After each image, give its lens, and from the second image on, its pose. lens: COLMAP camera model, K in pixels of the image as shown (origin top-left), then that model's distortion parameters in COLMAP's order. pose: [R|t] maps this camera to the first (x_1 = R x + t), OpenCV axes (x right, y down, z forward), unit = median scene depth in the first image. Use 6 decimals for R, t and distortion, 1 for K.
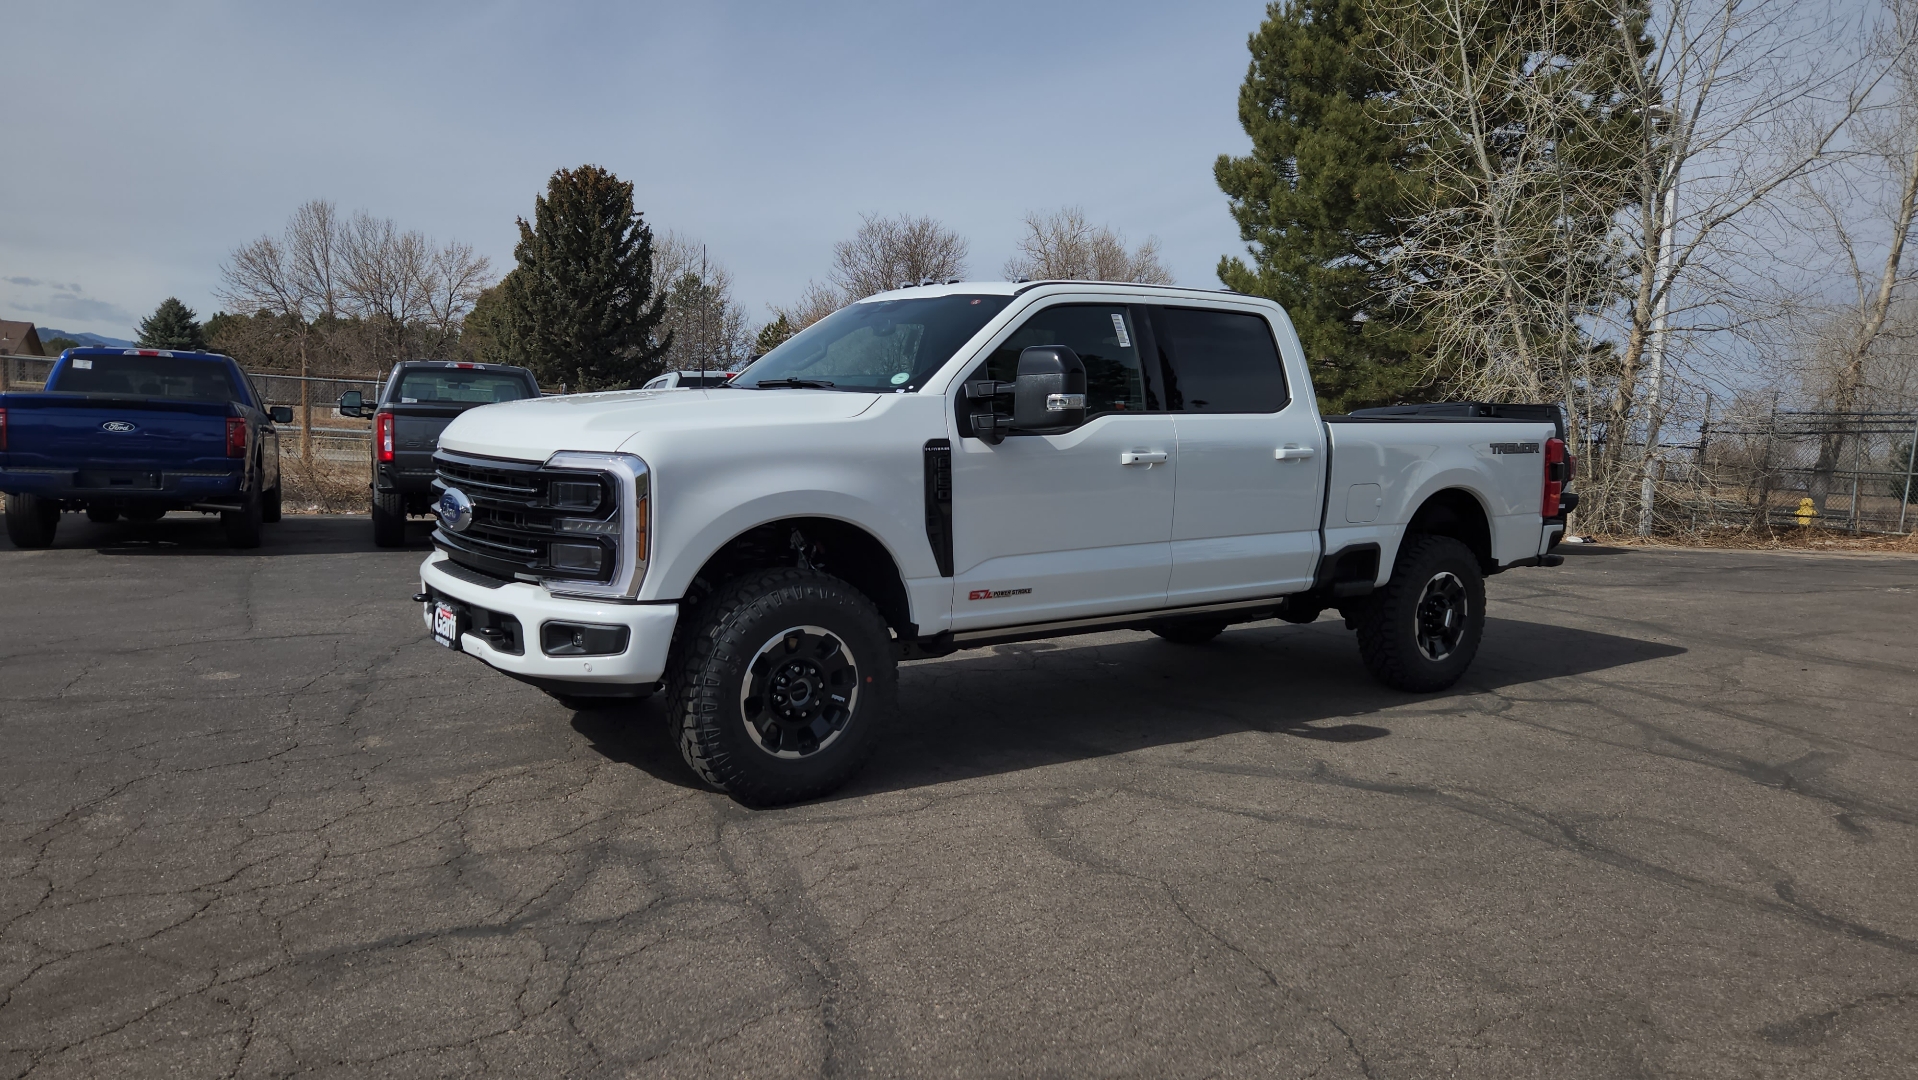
lens RADIAL K [[1318.4, 0, 951.0], [0, 1318.4, 548.5], [0, 0, 1]] dist [0.085561, -0.072540]
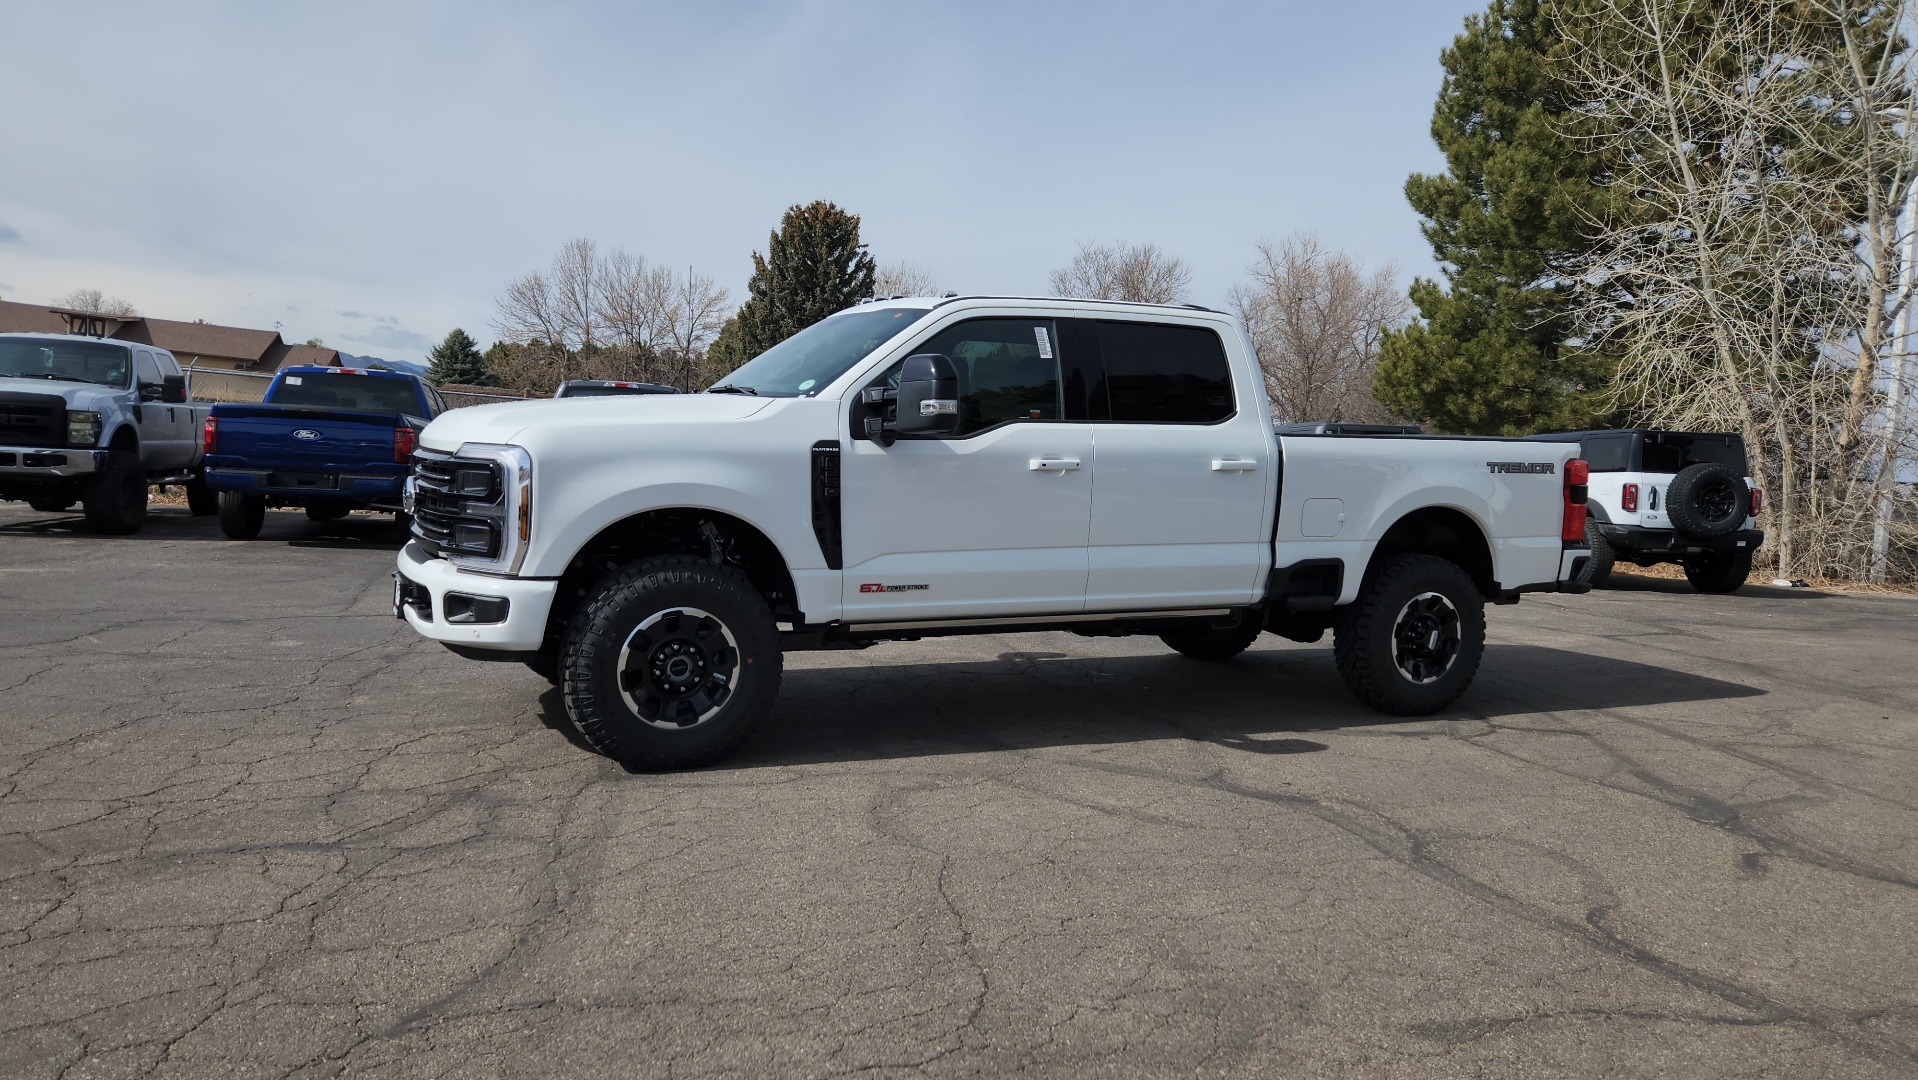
lens RADIAL K [[1327.0, 0, 940.4], [0, 1327.0, 534.2], [0, 0, 1]] dist [0.085642, -0.072832]
pose [[0.982187, 0.026803, -0.185984, 0.122070], [-0.032763, 0.999041, -0.029046, 0.009344], [0.185028, 0.034622, 0.982123, -0.018477]]
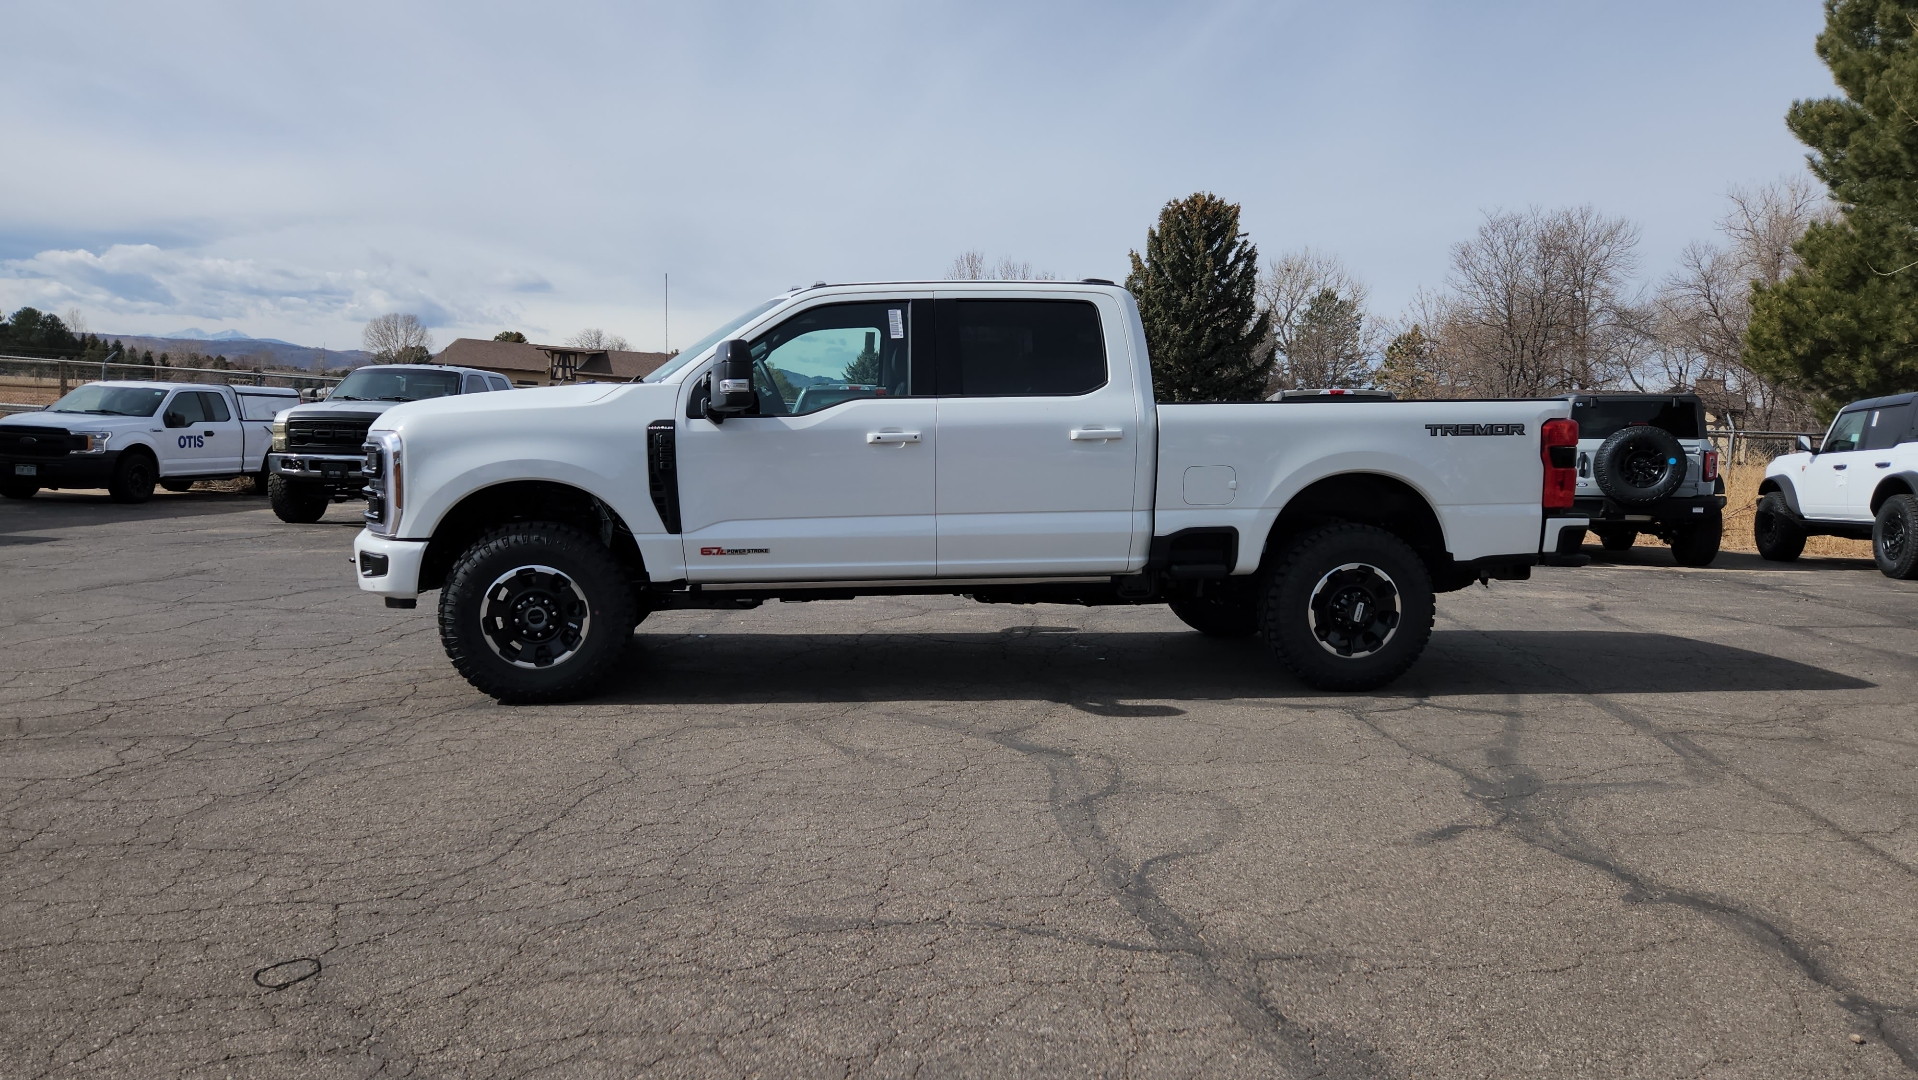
lens RADIAL K [[1331.9, 0, 925.4], [0, 1331.9, 543.7], [0, 0, 1]] dist [0.081989, -0.070693]
pose [[0.867037, 0.024610, -0.497636, 0.351536], [-0.035311, 0.999303, -0.012103, 0.016148], [0.496991, 0.028066, 0.867302, 0.022366]]
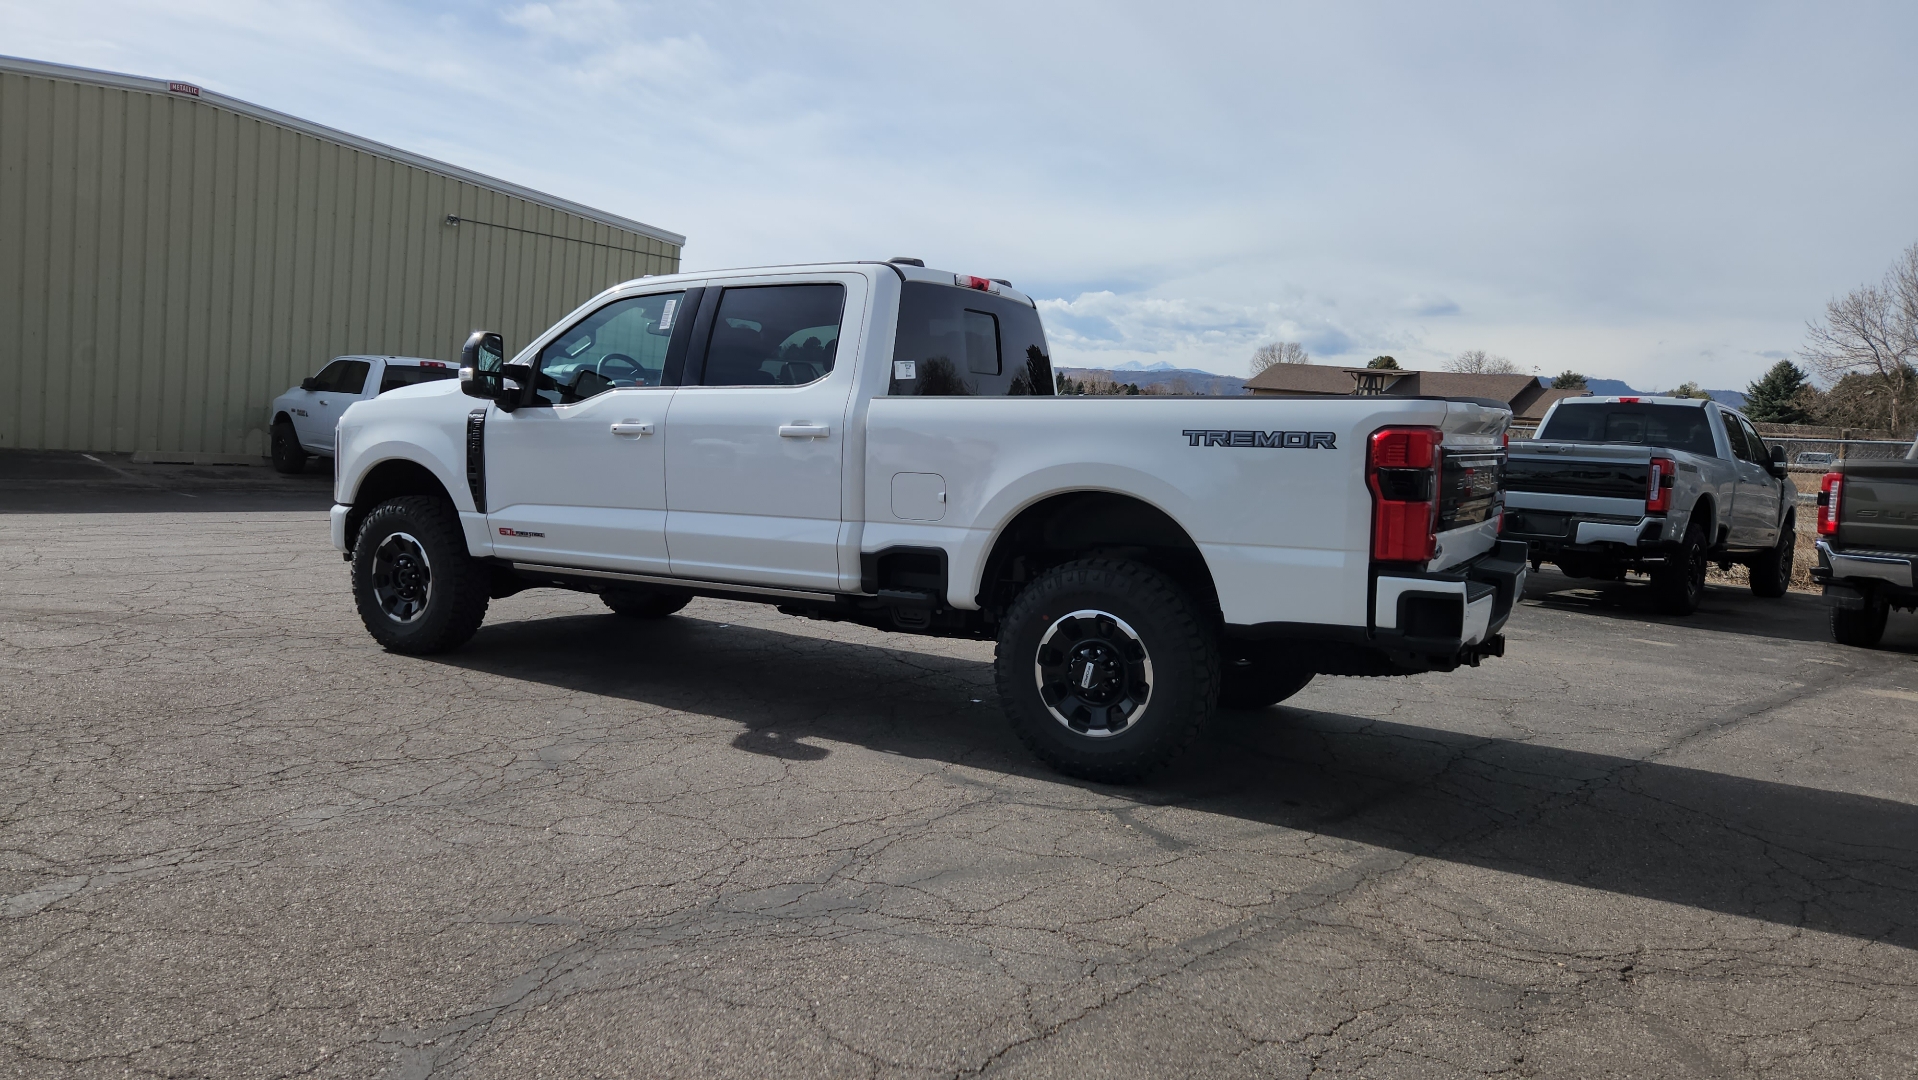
lens RADIAL K [[1301.4, 0, 890.3], [0, 1301.4, 530.5], [0, 0, 1]] dist [0.080680, -0.062201]
pose [[0.356069, 0.058265, -0.932641, 0.594530], [-0.119258, 0.992726, 0.016487, -0.013843], [0.926818, 0.105354, 0.360428, 0.395119]]
